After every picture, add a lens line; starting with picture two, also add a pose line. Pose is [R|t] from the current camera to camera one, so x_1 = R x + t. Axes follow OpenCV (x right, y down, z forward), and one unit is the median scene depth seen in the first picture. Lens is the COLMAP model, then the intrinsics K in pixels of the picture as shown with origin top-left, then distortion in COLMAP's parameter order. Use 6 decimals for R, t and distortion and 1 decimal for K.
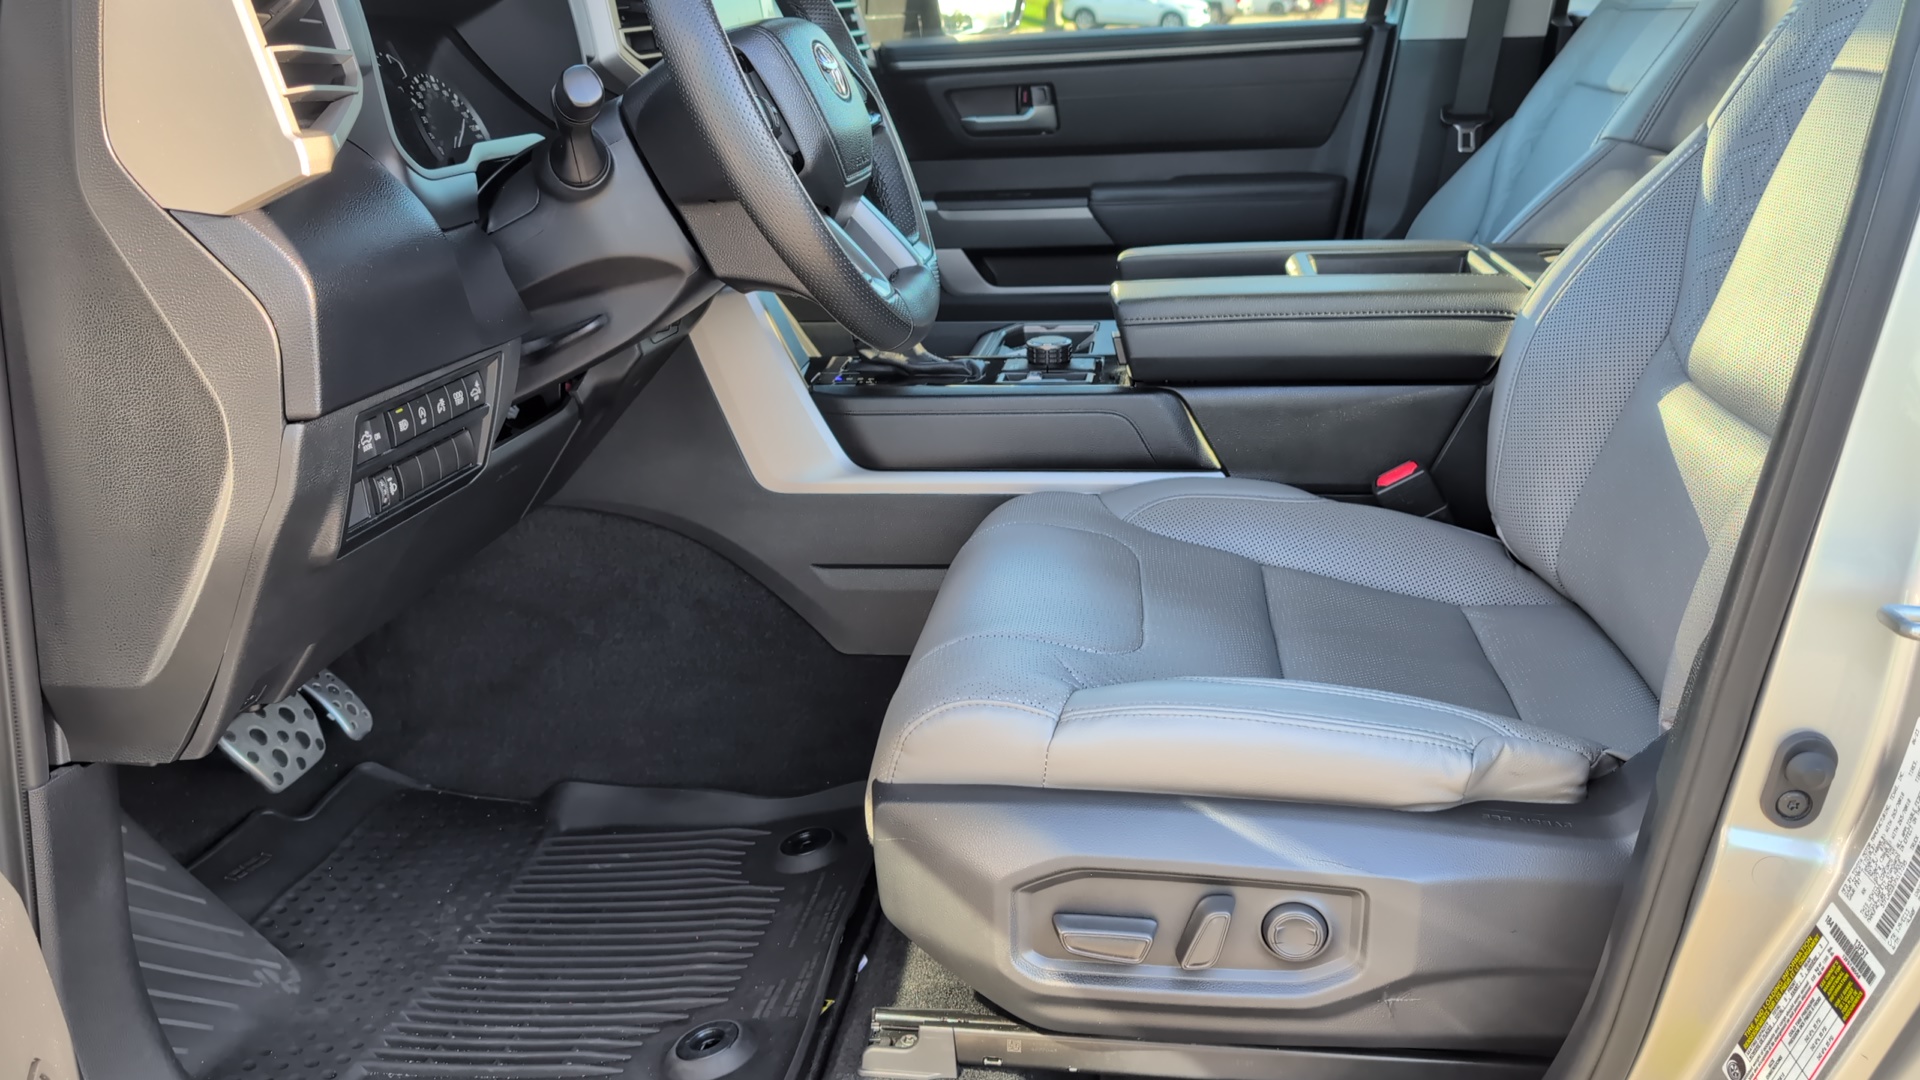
lens RADIAL K [[1642.8, 0, 964.7], [0, 1642.8, 527.8], [0, 0, 1]] dist [0.025397, 0.001060]
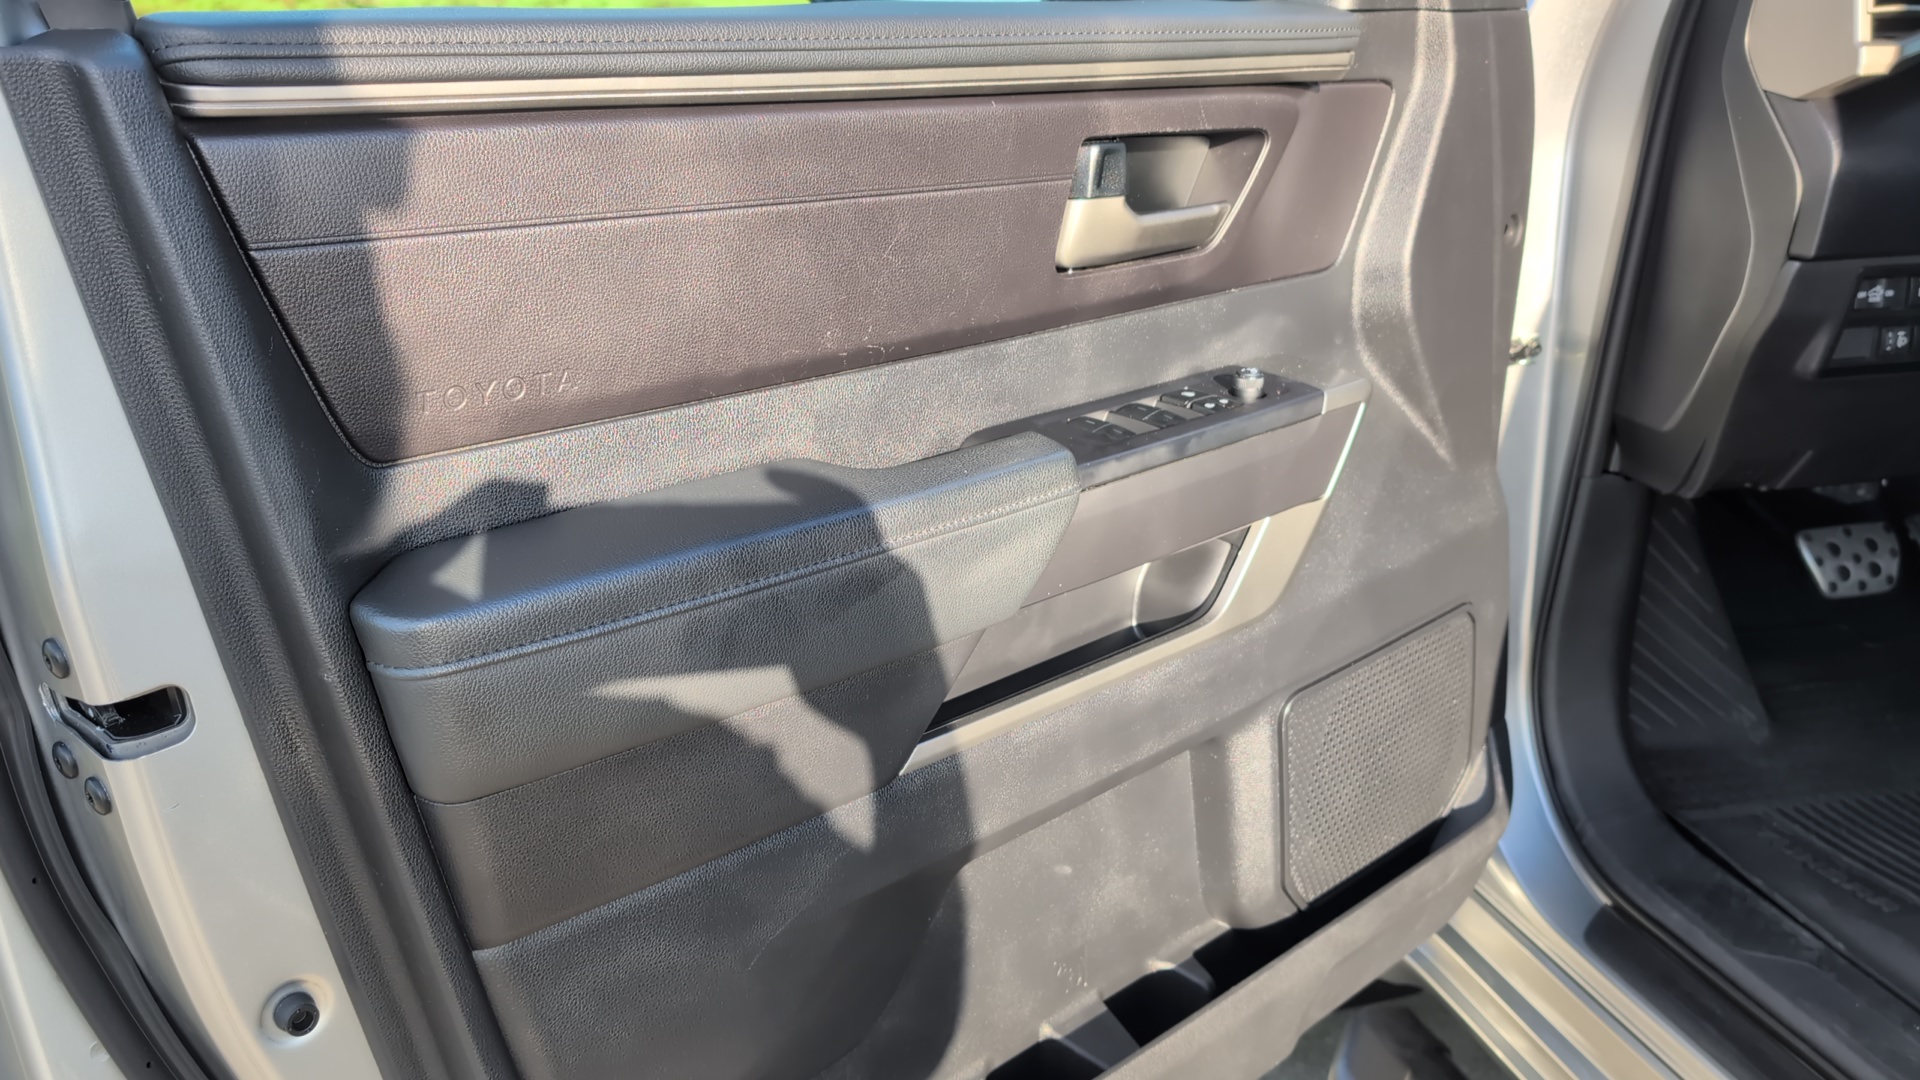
lens RADIAL K [[1642.8, 0, 964.7], [0, 1642.8, 527.8], [0, 0, 1]] dist [0.025397, 0.001060]
pose [[0.420113, 0.334647, -0.843514, 0.347192], [-0.275371, 0.932704, 0.232882, 0.007787], [0.864682, 0.134442, 0.483993, -0.133534]]
